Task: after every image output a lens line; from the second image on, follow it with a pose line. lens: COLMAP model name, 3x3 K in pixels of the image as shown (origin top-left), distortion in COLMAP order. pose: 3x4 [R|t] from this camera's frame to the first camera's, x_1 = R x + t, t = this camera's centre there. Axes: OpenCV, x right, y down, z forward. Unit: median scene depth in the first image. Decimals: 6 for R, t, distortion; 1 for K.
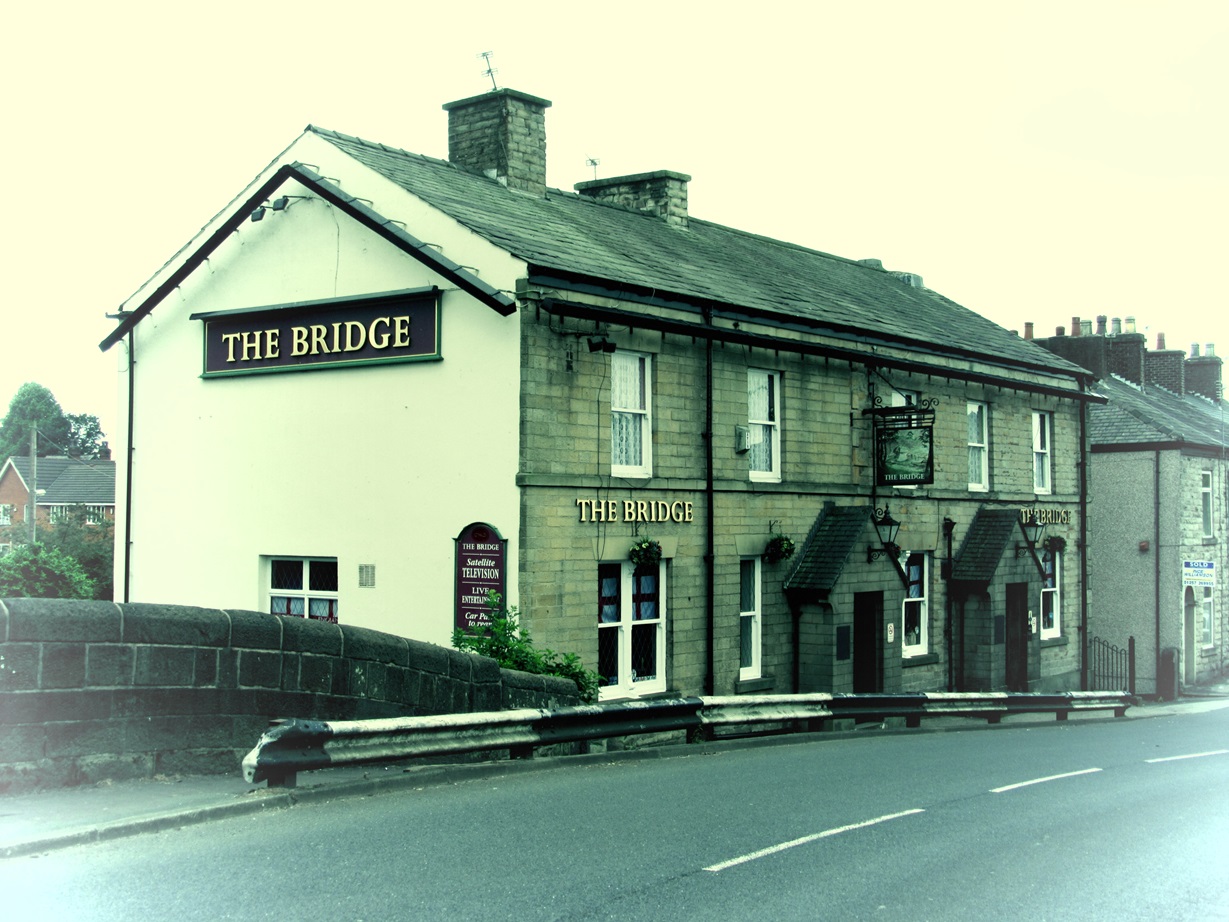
lens RADIAL K [[1673.4, 0, 614.5], [0, 1673.4, 461.0], [0, 0, 1]] dist [-0.031218, -0.039809]
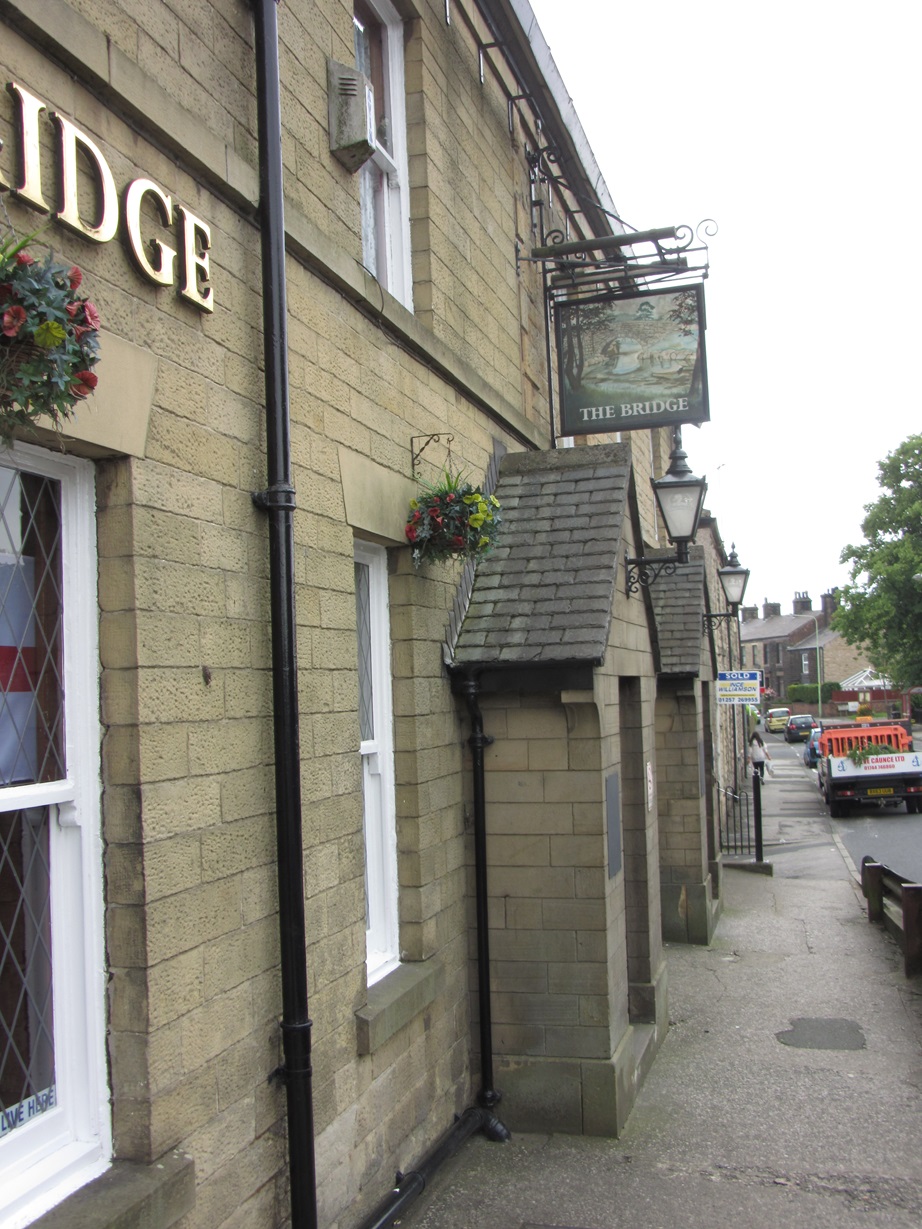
lens RADIAL K [[1293.4, 0, 461.0], [0, 1293.4, 614.5], [0, 0, 1]] dist [-0.066687, 0.000841]
pose [[0.926853, -0.010427, 0.375281, 0.013173], [0.021968, 0.999408, -0.026487, 0.074734], [-0.374782, 0.032794, 0.926533, 0.787916]]
